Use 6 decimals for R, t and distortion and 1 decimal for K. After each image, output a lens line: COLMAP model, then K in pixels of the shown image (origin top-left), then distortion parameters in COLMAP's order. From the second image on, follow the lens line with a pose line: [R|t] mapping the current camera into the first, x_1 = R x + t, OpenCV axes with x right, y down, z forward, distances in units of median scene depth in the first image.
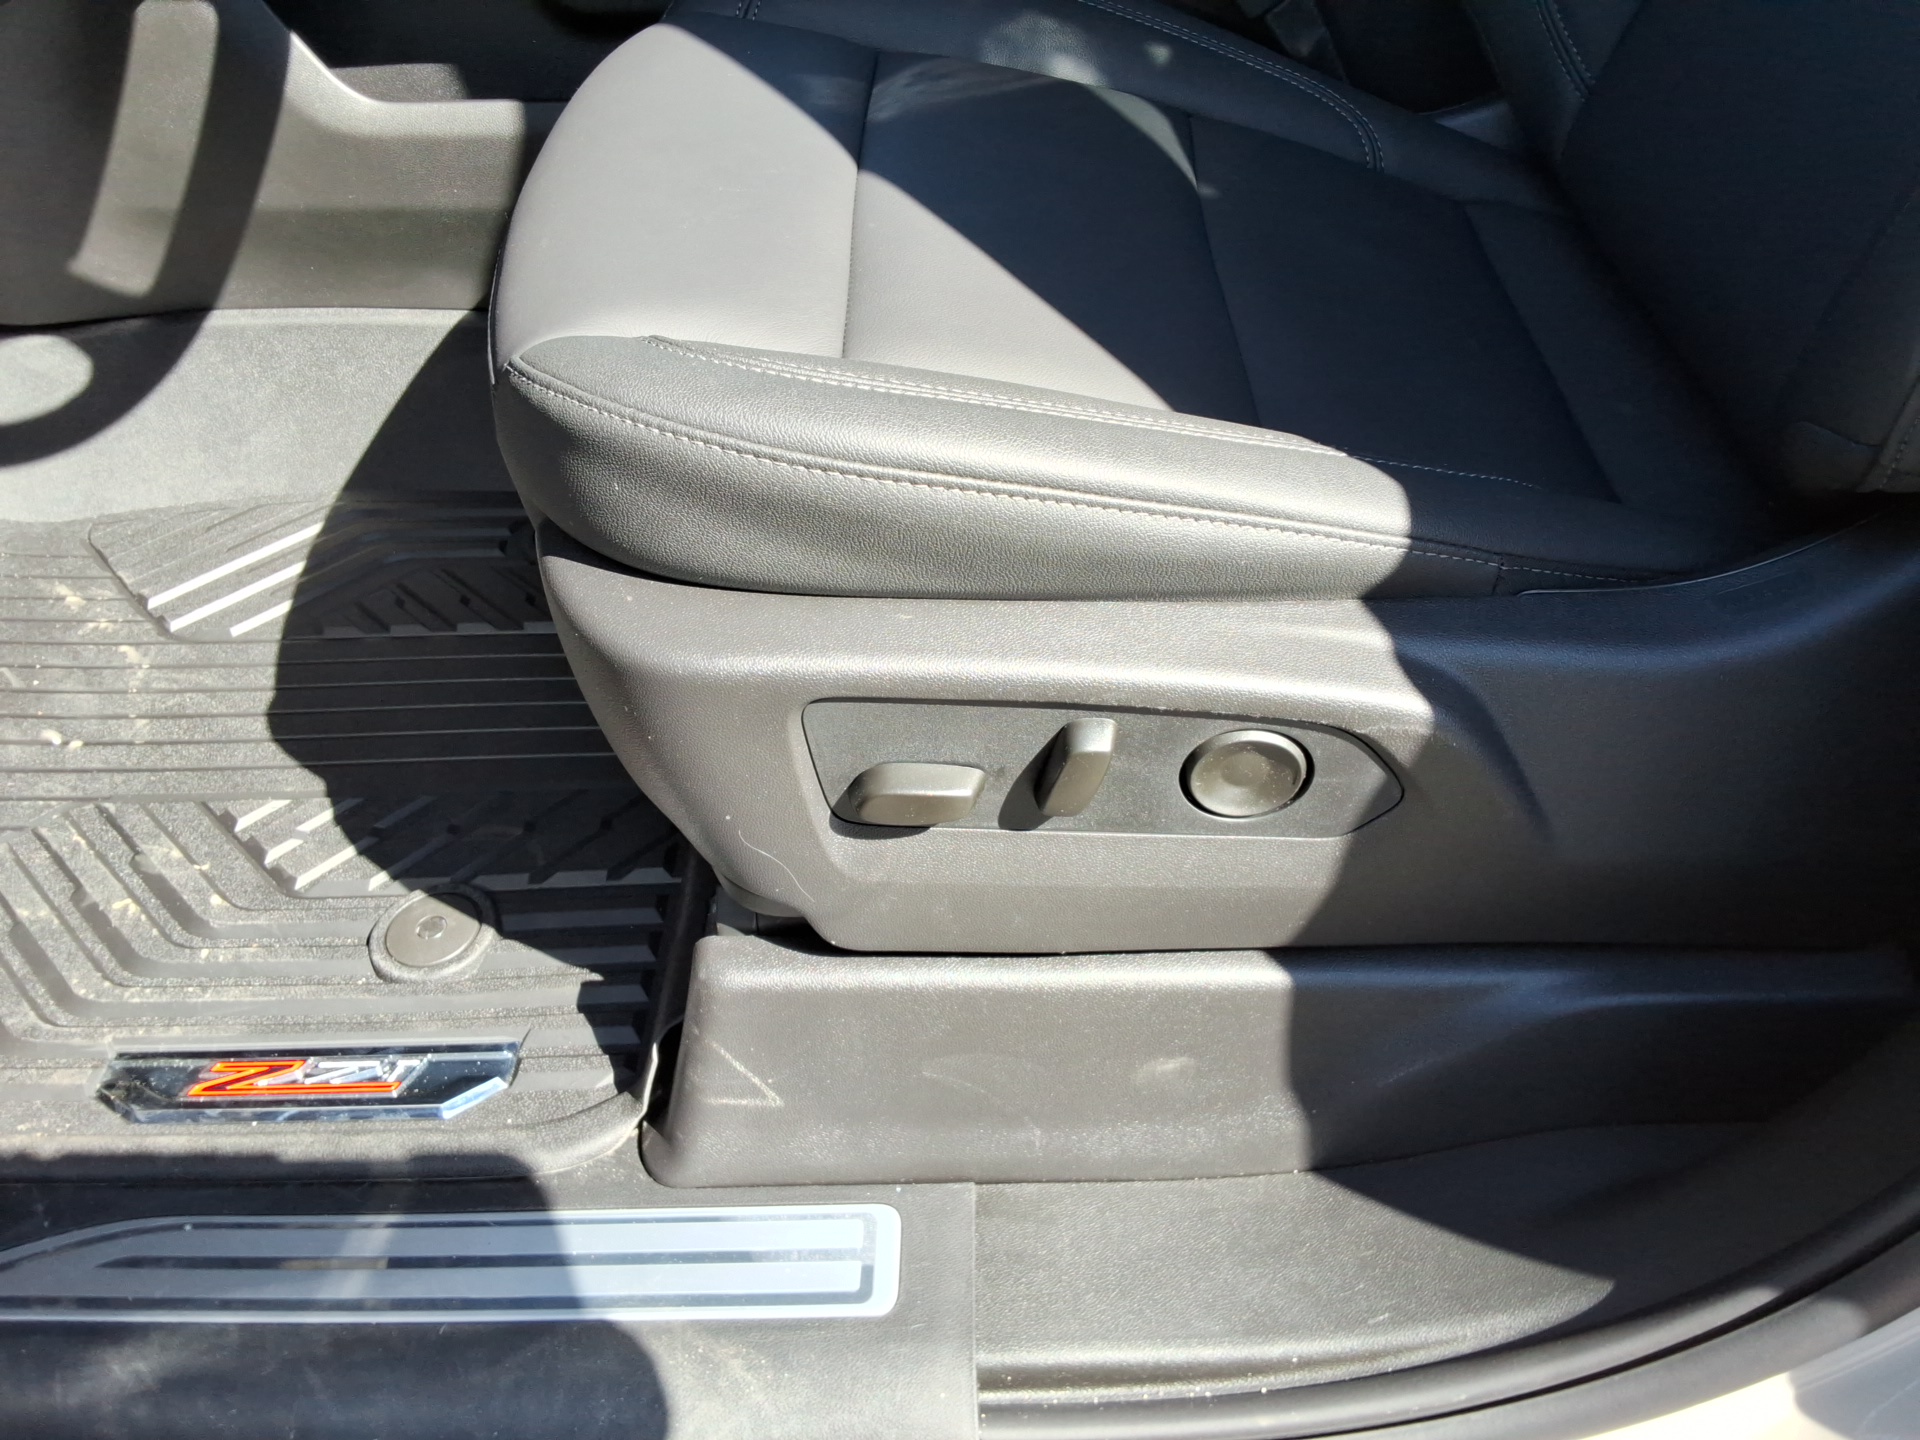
lens RADIAL K [[1541.2, 0, 976.0], [0, 1541.2, 701.7], [0, 0, 1]] dist [0.119027, -0.173661]
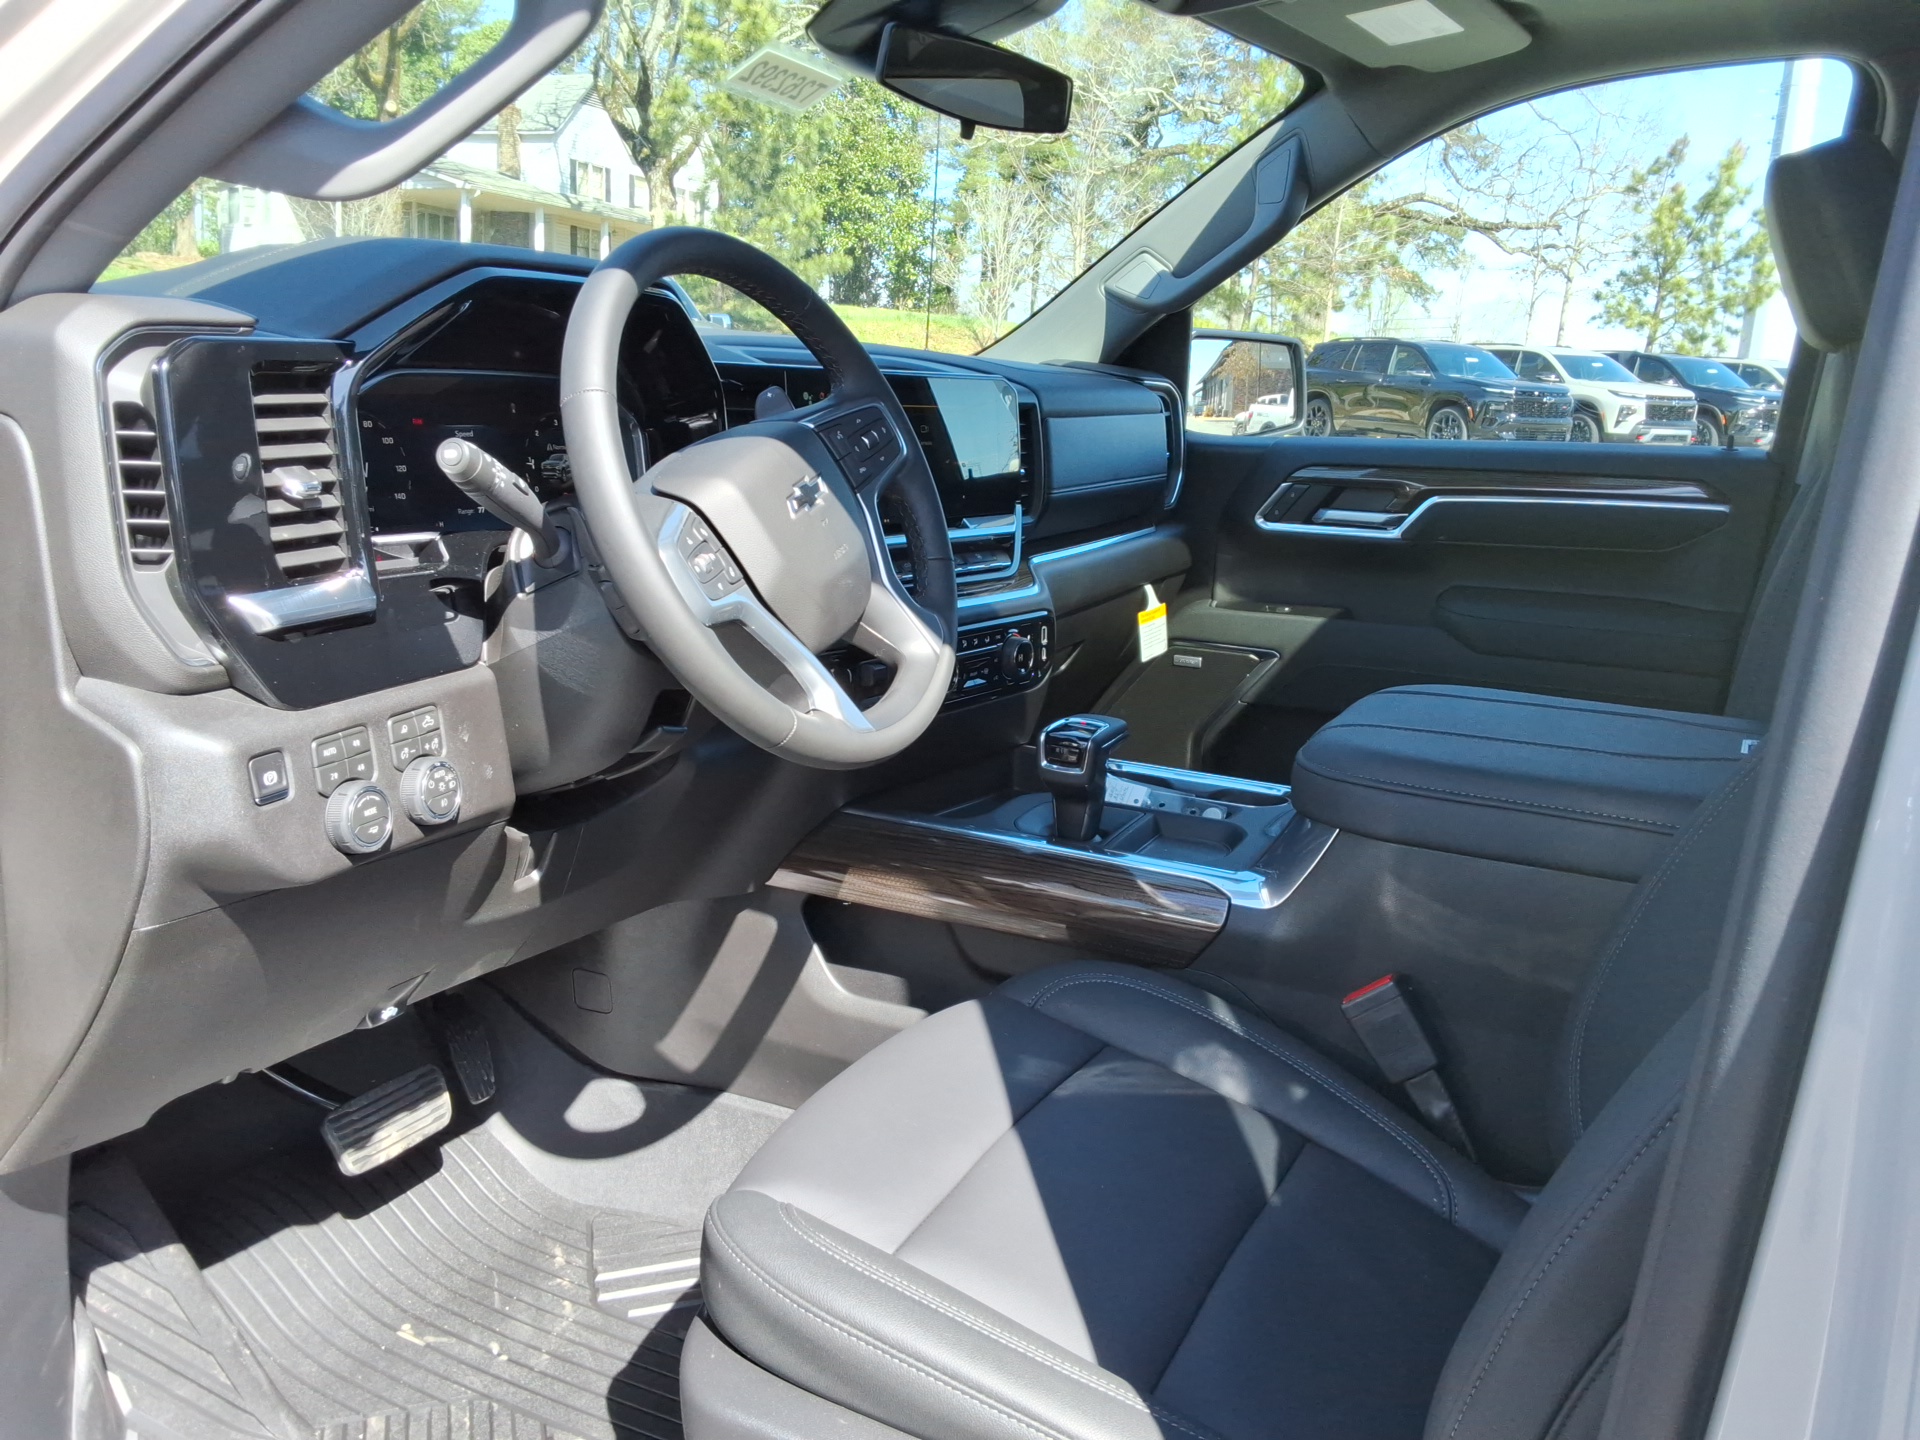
lens RADIAL K [[1541.2, 0, 949.9], [0, 1541.2, 708.3], [0, 0, 1]] dist [0.119027, -0.173661]
pose [[0.881917, 0.128905, -0.453437, 0.386088], [-0.331875, 0.852898, -0.403019, -0.037386], [0.334784, 0.505914, 0.794966, -0.349273]]
